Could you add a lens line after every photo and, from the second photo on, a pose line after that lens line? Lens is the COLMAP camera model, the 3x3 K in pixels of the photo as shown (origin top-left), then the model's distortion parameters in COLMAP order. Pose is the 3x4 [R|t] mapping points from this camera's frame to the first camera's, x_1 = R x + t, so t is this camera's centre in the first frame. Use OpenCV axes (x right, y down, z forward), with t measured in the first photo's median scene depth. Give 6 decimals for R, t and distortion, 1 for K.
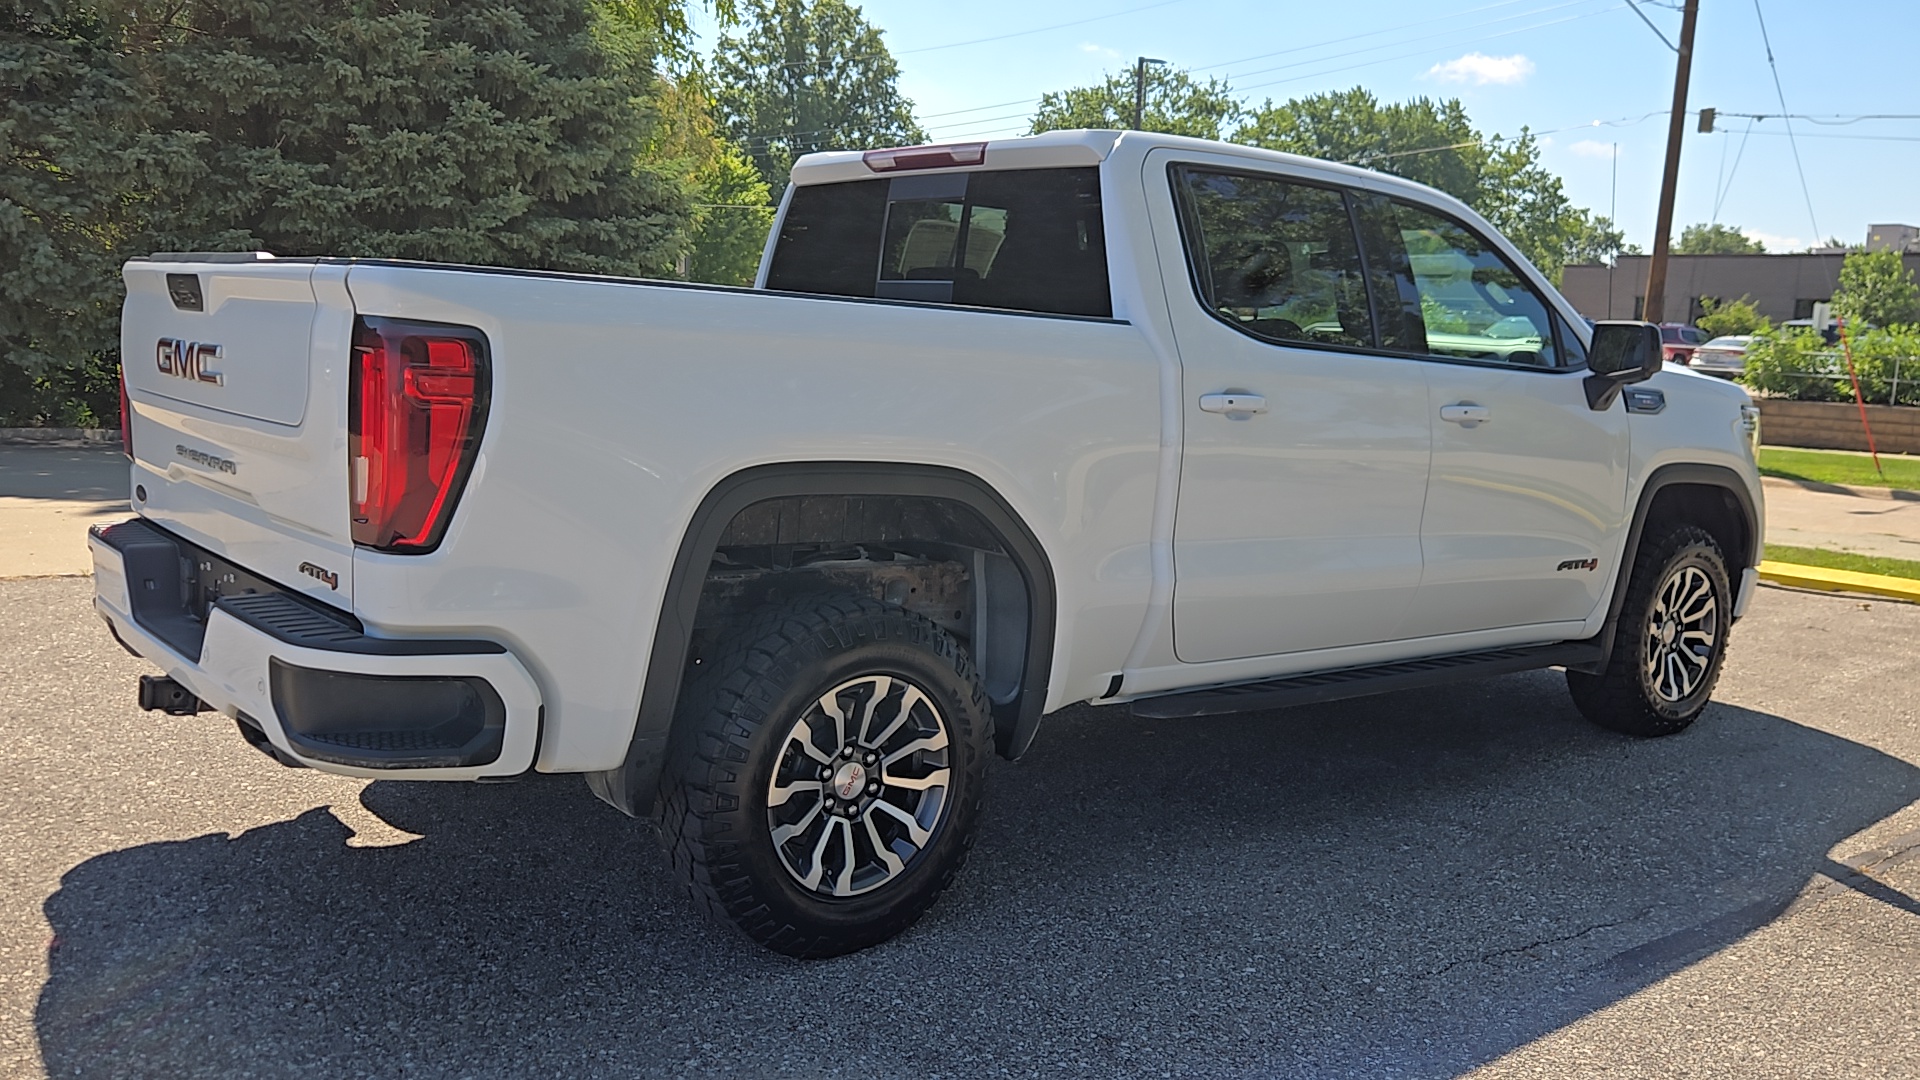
lens RADIAL K [[1621.8, 0, 955.0], [0, 1621.8, 532.3], [0, 0, 1]] dist [0.004549, -0.011299]
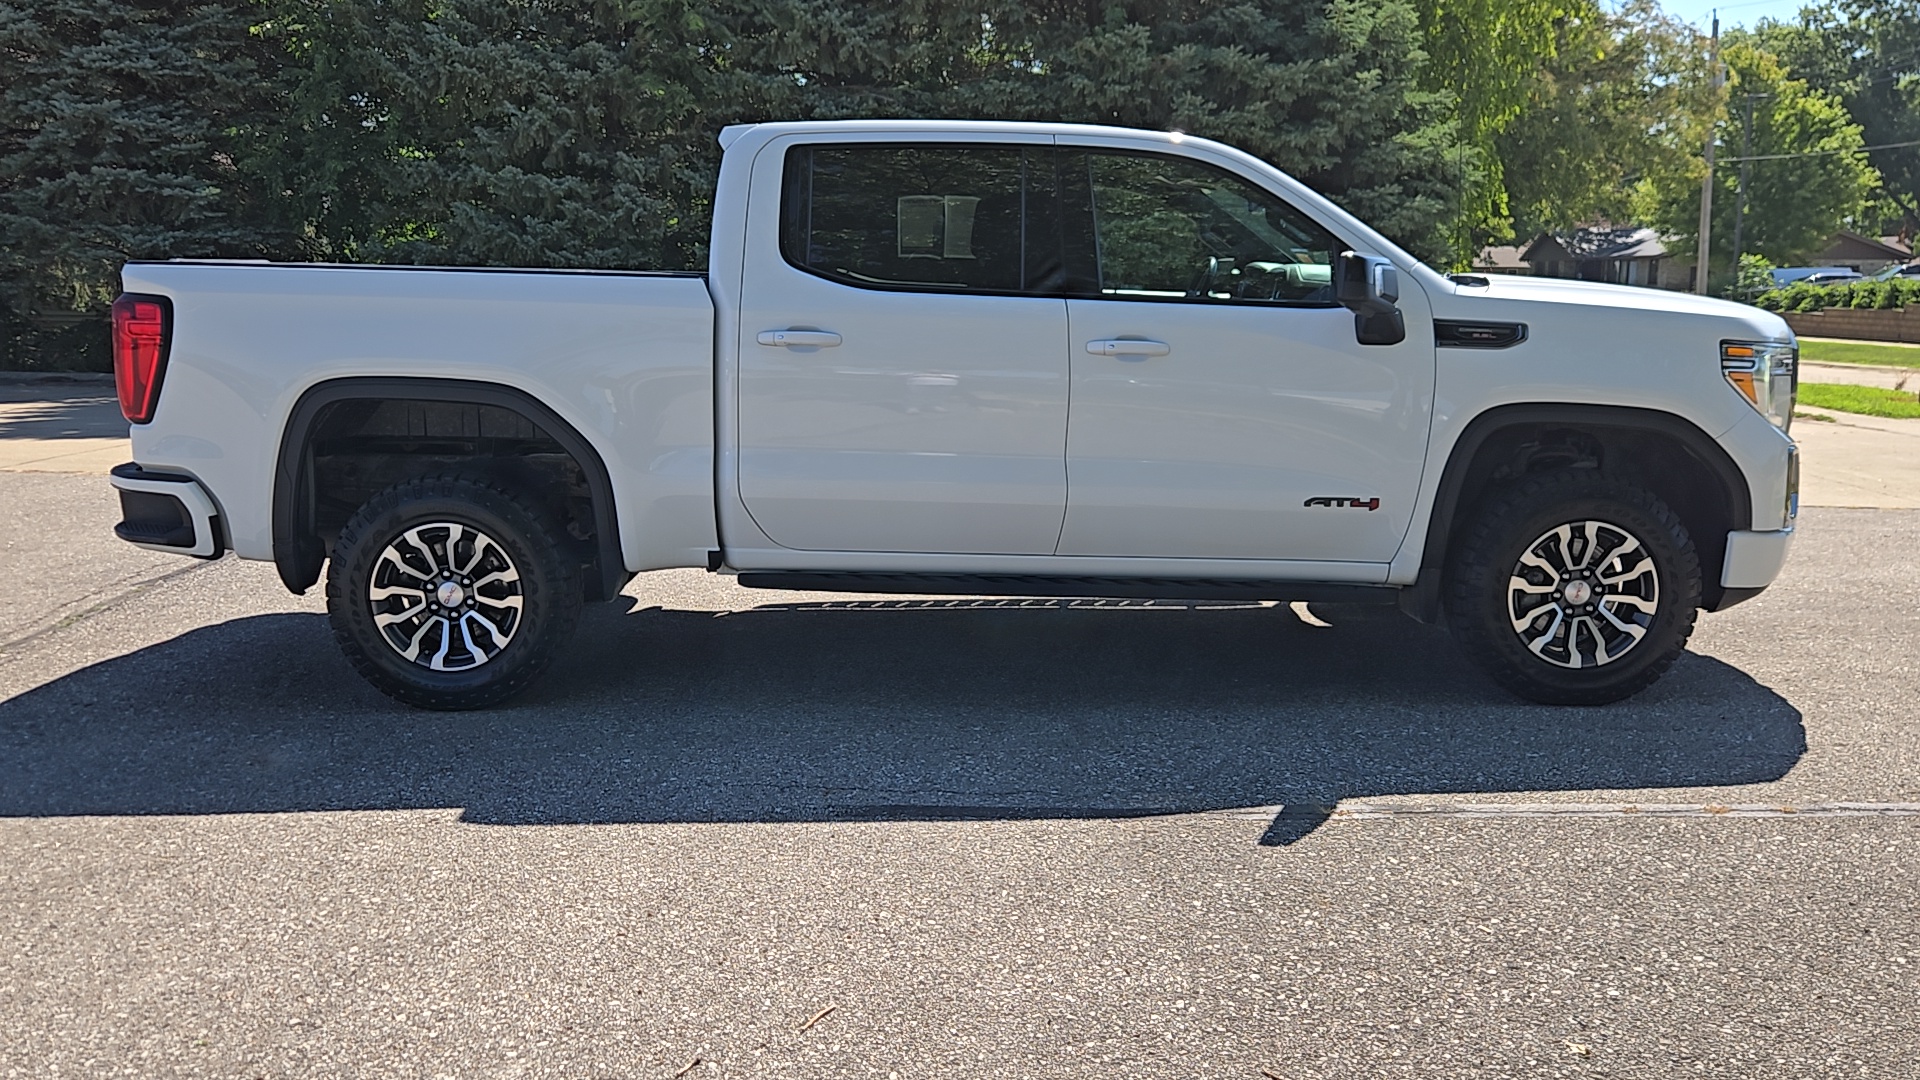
lens RADIAL K [[1621.8, 0, 956.7], [0, 1621.8, 544.4], [0, 0, 1]] dist [0.004549, -0.011299]
pose [[0.775436, 0.060808, -0.628492, 1.217423], [-0.047486, 0.998149, 0.037985, 0.028223], [0.629639, 0.000390, 0.776888, 0.133498]]
